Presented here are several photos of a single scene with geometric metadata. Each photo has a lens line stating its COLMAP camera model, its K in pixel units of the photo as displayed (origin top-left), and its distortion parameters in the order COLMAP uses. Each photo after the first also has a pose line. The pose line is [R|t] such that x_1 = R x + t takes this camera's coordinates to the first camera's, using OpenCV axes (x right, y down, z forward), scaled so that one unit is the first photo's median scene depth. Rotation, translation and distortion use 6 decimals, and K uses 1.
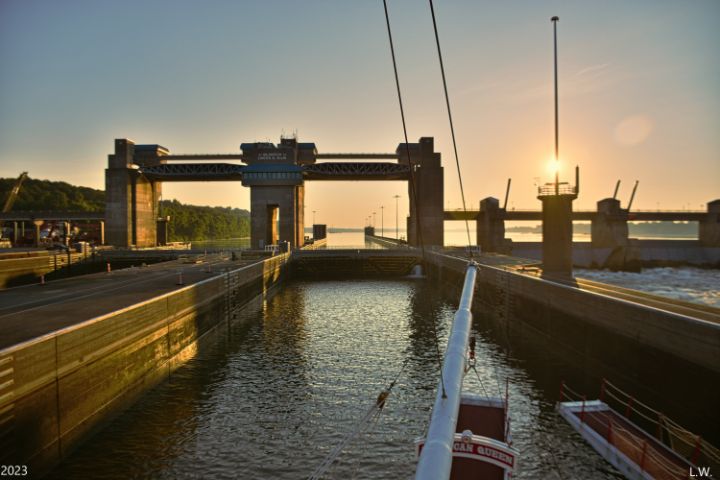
lens RADIAL K [[576.7, 0, 360.6], [0, 576.7, 256.1], [0, 0, 1]] dist [-0.114821, 0.003285]
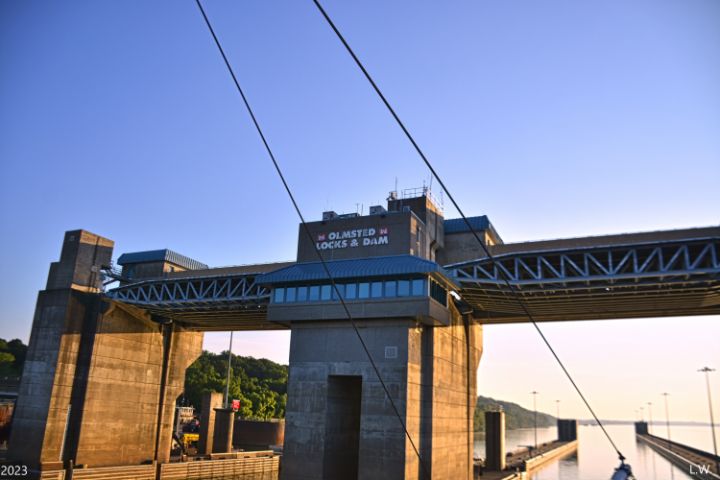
lens RADIAL K [[576.7, 0, 360.6], [0, 576.7, 256.1], [0, 0, 1]] dist [-0.114821, 0.003285]
pose [[0.906092, -0.075974, -0.416204, -0.000674], [-0.061096, 0.949938, -0.306408, -0.052383], [0.418647, 0.303062, 0.856089, 0.673518]]
